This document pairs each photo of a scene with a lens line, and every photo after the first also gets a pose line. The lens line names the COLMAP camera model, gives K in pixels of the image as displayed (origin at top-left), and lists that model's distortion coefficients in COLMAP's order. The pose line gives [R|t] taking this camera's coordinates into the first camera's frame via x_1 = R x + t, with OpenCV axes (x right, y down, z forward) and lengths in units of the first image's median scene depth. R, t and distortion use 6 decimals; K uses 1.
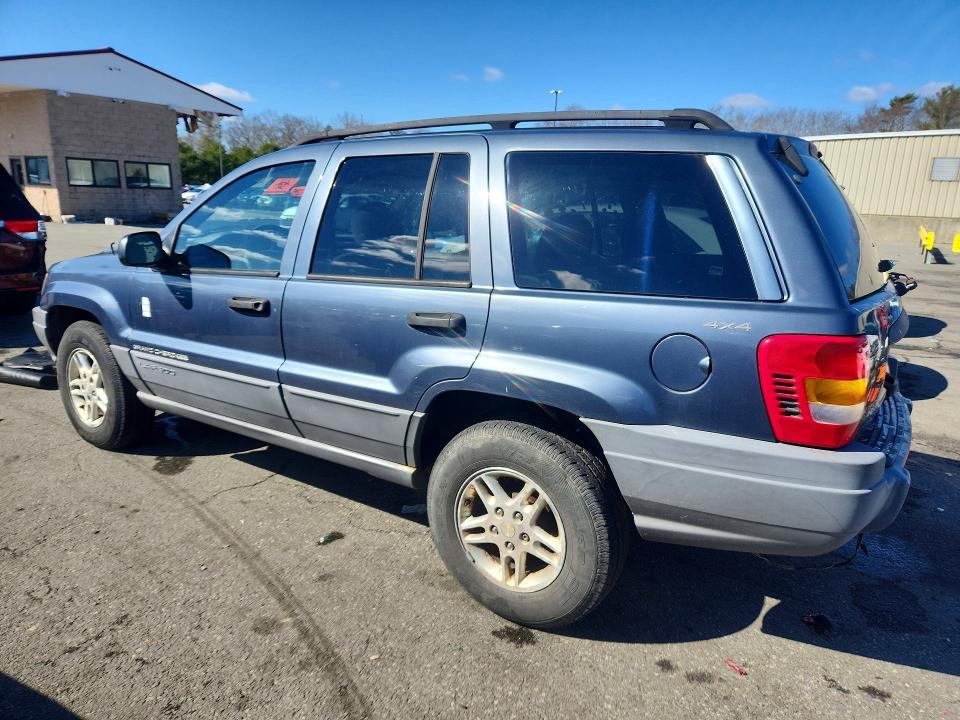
lens RADIAL K [[682.5, 0, 480.0], [0, 682.5, 360.0], [0, 0, 1]] dist [0.001602, 0.001517]
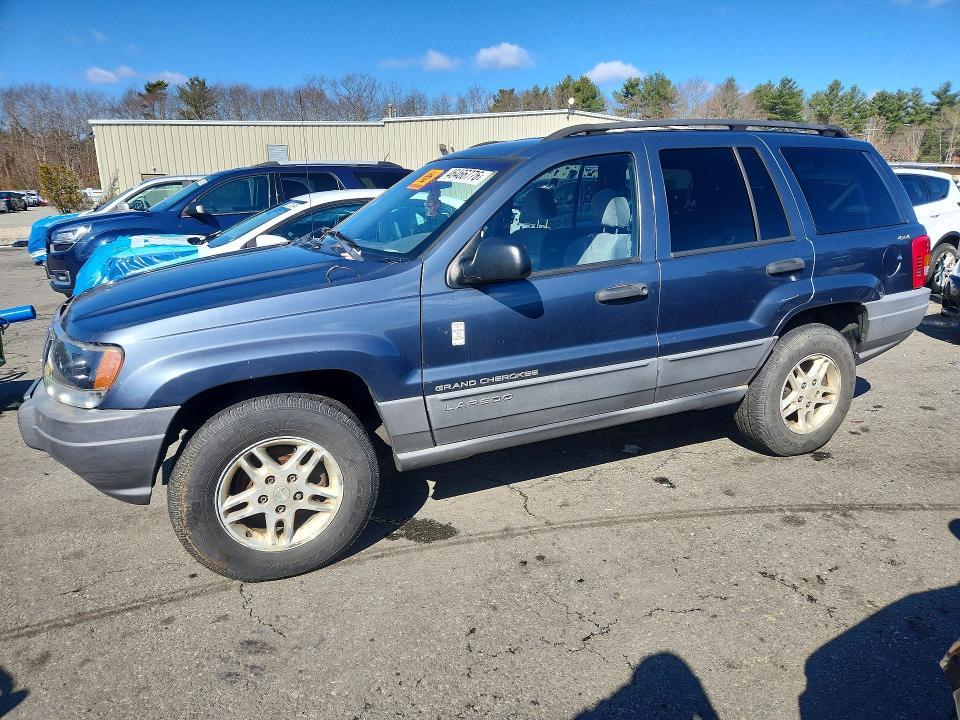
lens RADIAL K [[682.5, 0, 480.0], [0, 682.5, 360.0], [0, 0, 1]] dist [0.001602, 0.001517]
pose [[0.519971, -0.247836, 0.817439, -0.972547], [0.227949, 0.962538, 0.146830, -0.136117], [-0.823206, 0.109987, 0.556986, 0.451297]]
